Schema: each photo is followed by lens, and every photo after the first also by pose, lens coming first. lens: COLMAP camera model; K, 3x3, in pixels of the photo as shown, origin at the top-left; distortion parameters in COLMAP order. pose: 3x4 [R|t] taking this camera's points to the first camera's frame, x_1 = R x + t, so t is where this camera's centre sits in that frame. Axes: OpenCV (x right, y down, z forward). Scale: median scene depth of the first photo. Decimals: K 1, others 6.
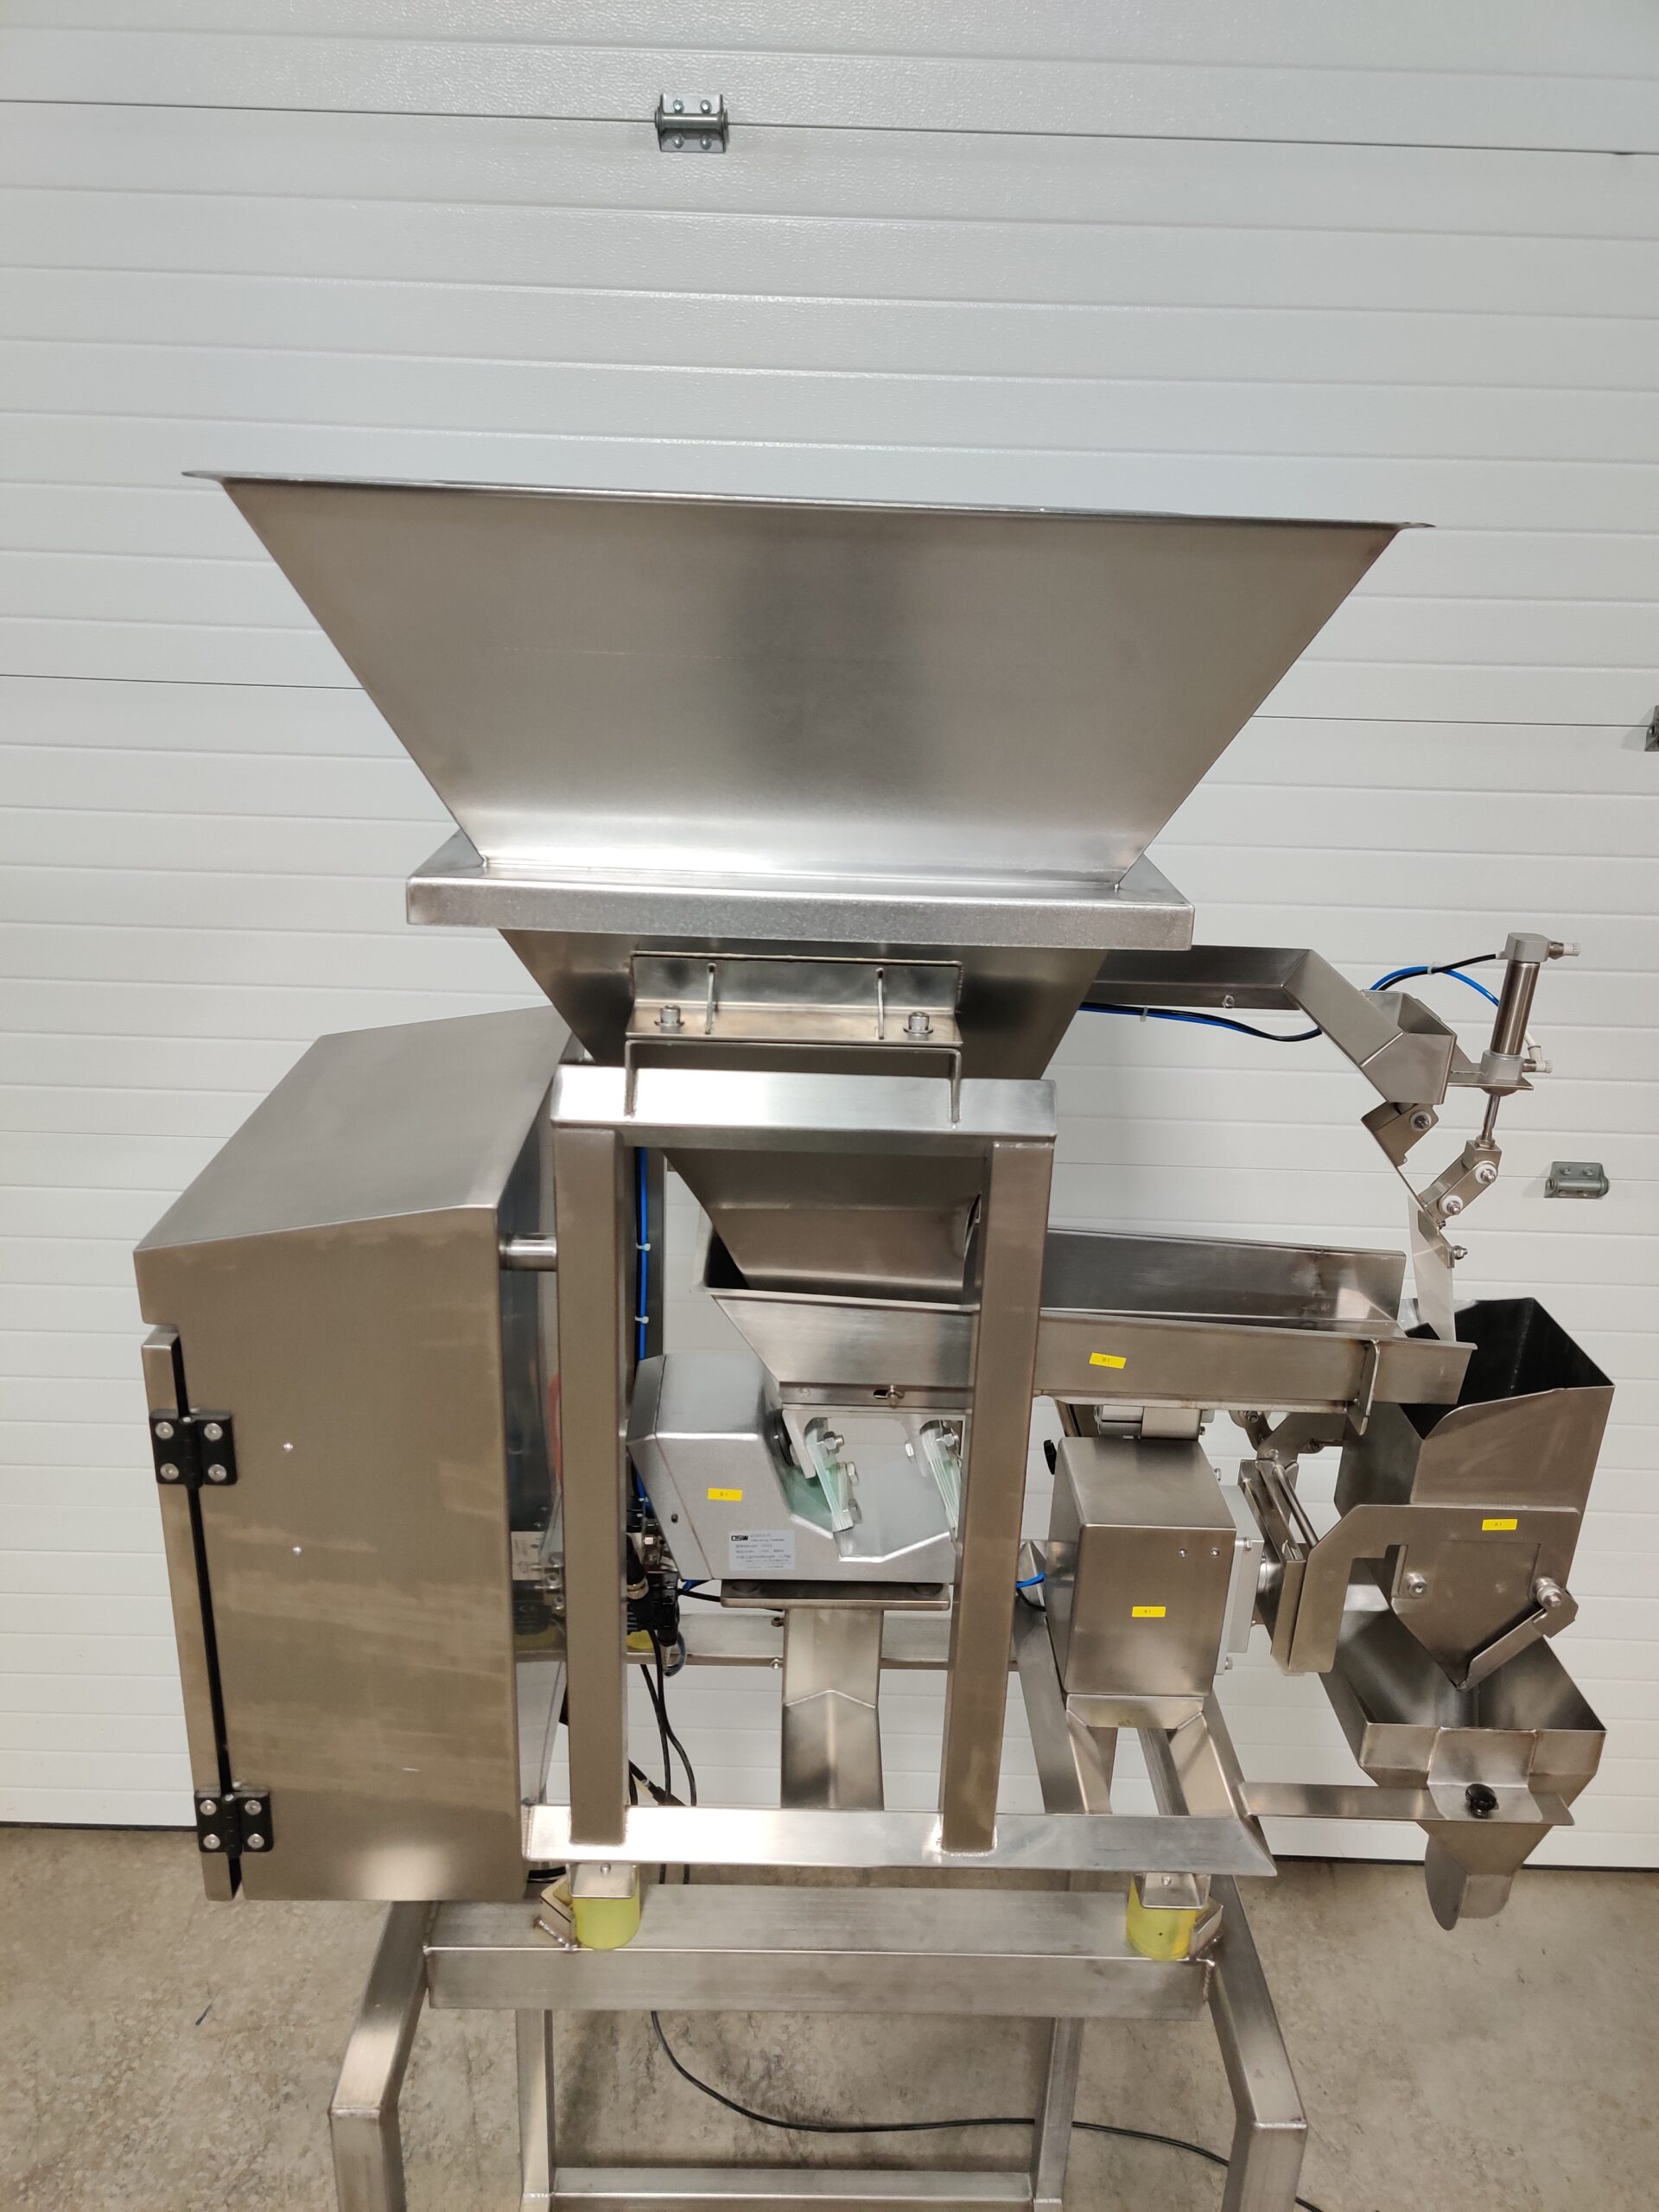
lens RADIAL K [[1684.1, 0, 834.8], [0, 1684.1, 1139.6], [0, 0, 1]] dist [0.046447, -0.052228]
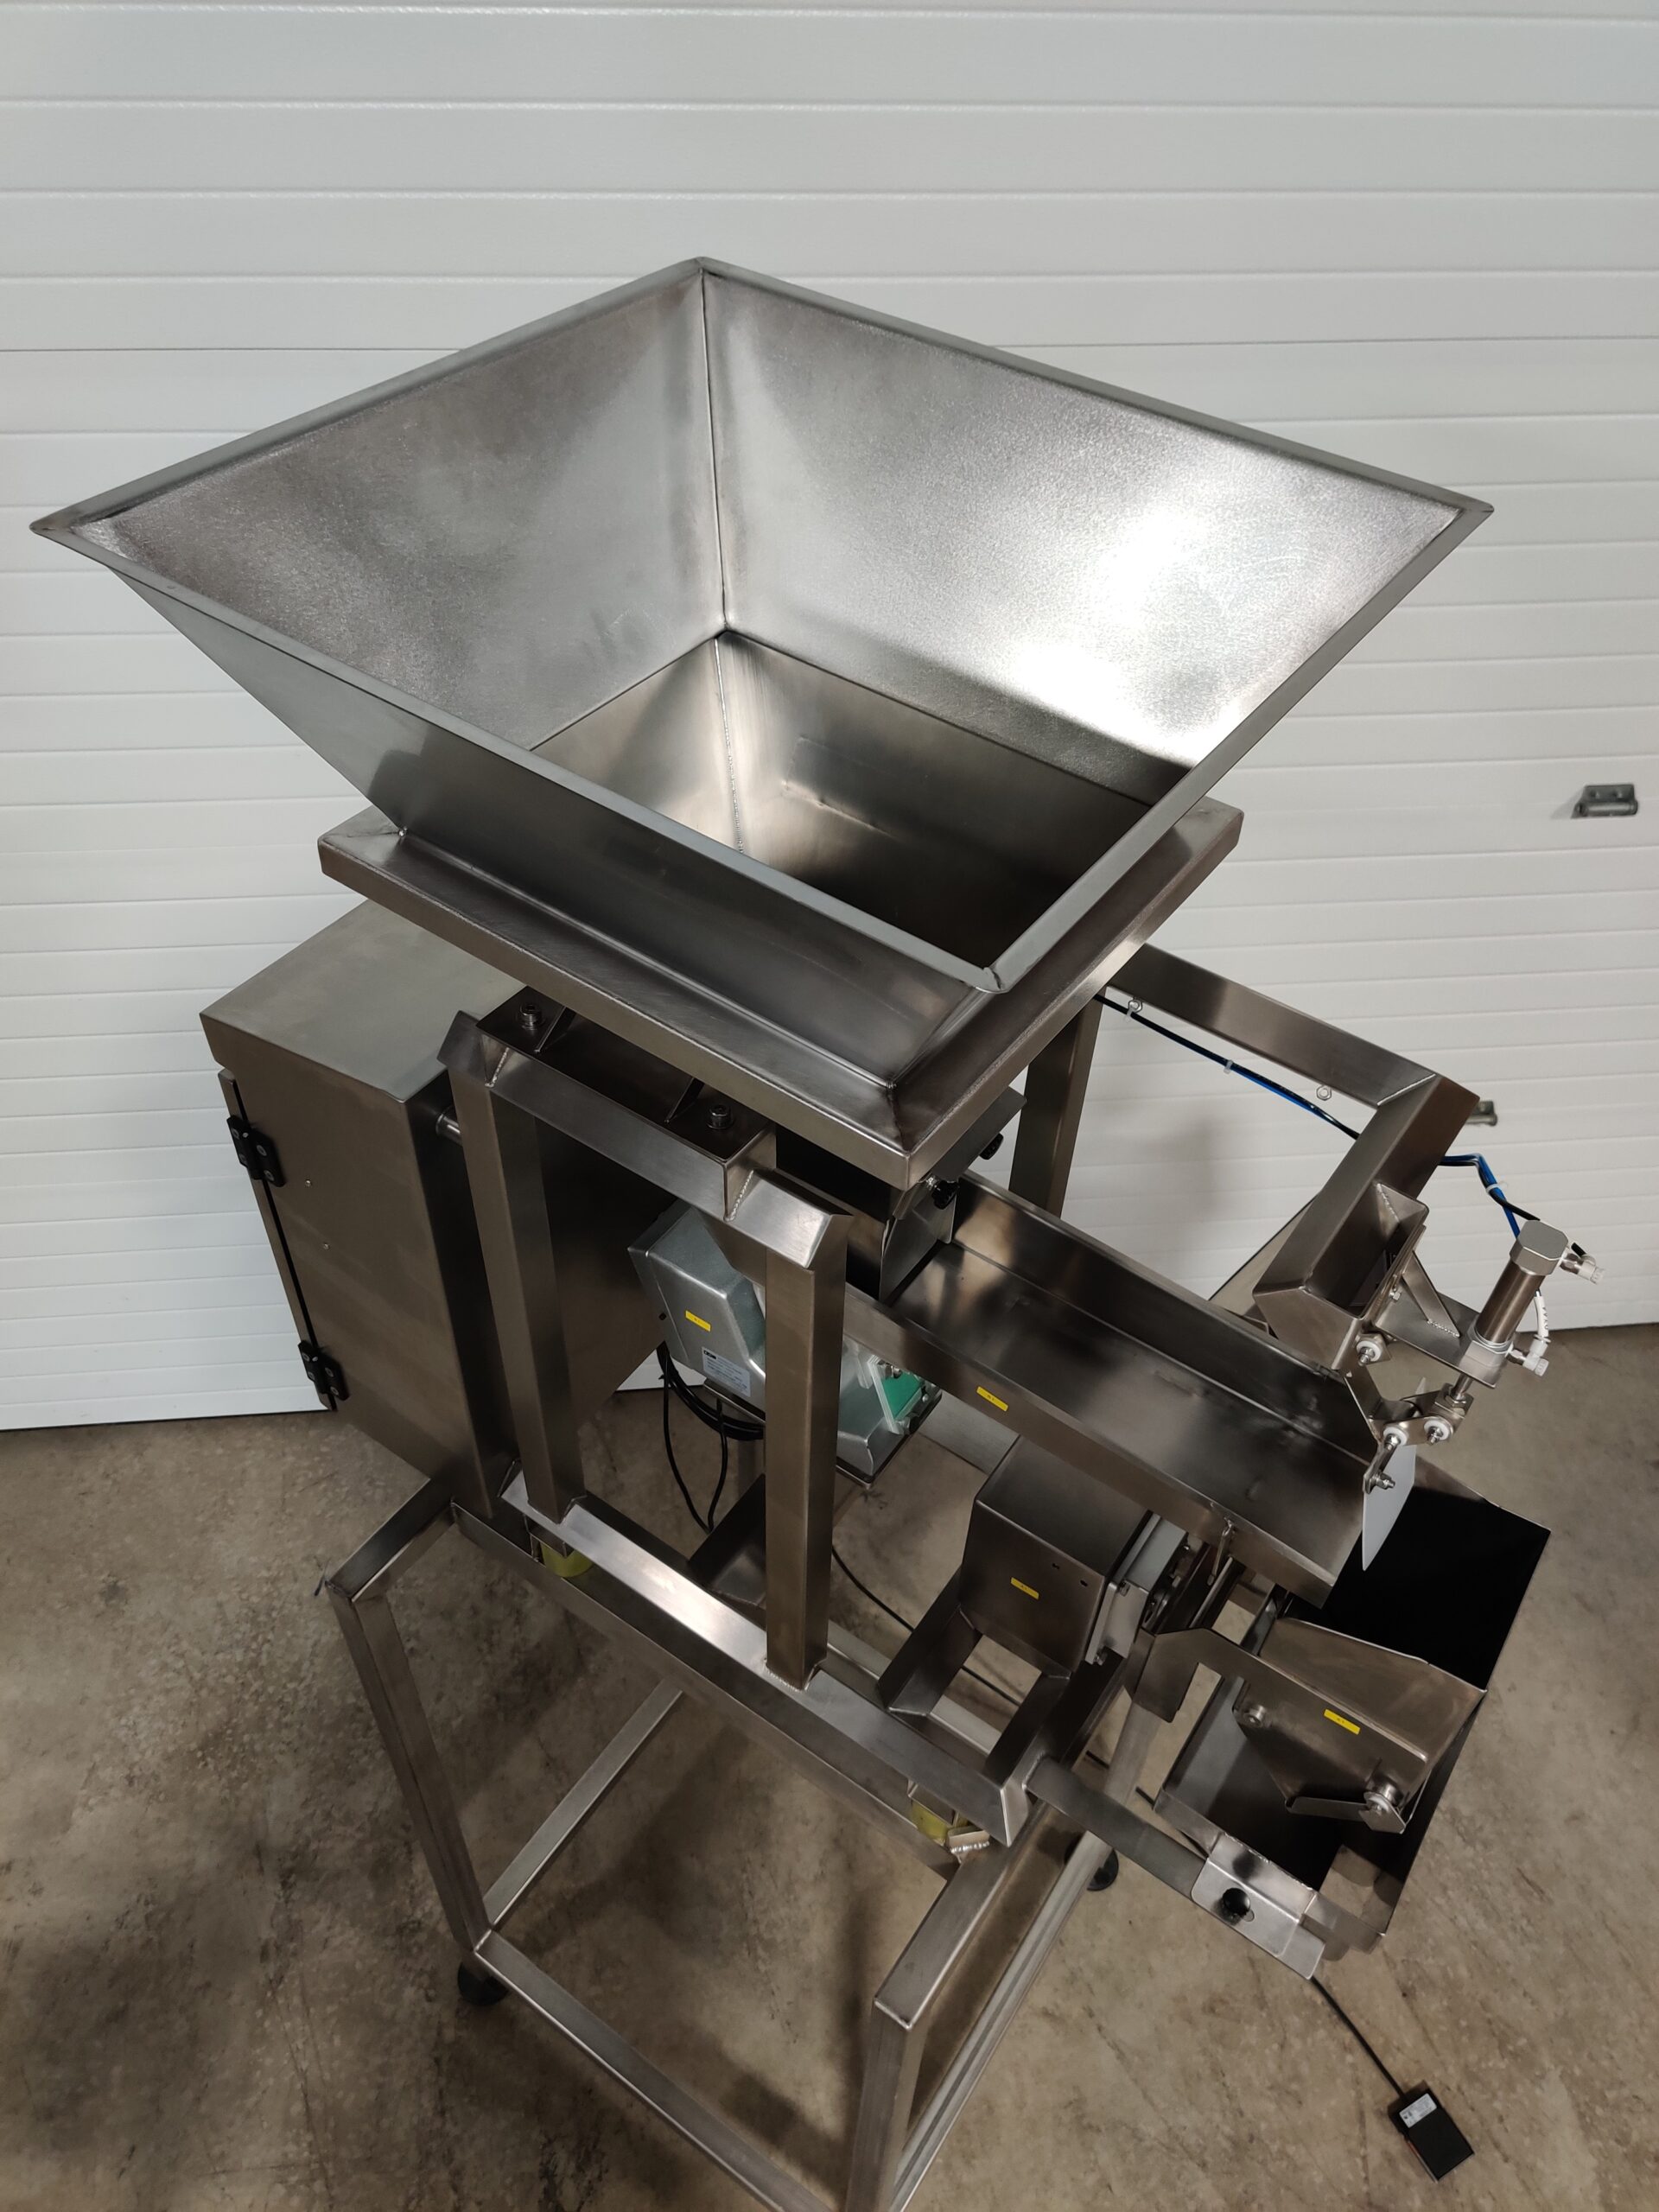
lens RADIAL K [[1684.1, 0, 853.8], [0, 1684.1, 1106.9], [0, 0, 1]] dist [0.046447, -0.052228]
pose [[0.994339, -0.076032, 0.074225, -0.082373], [0.039741, 0.913967, 0.403838, -0.229214], [-0.098544, -0.398602, 0.911814, 0.070182]]
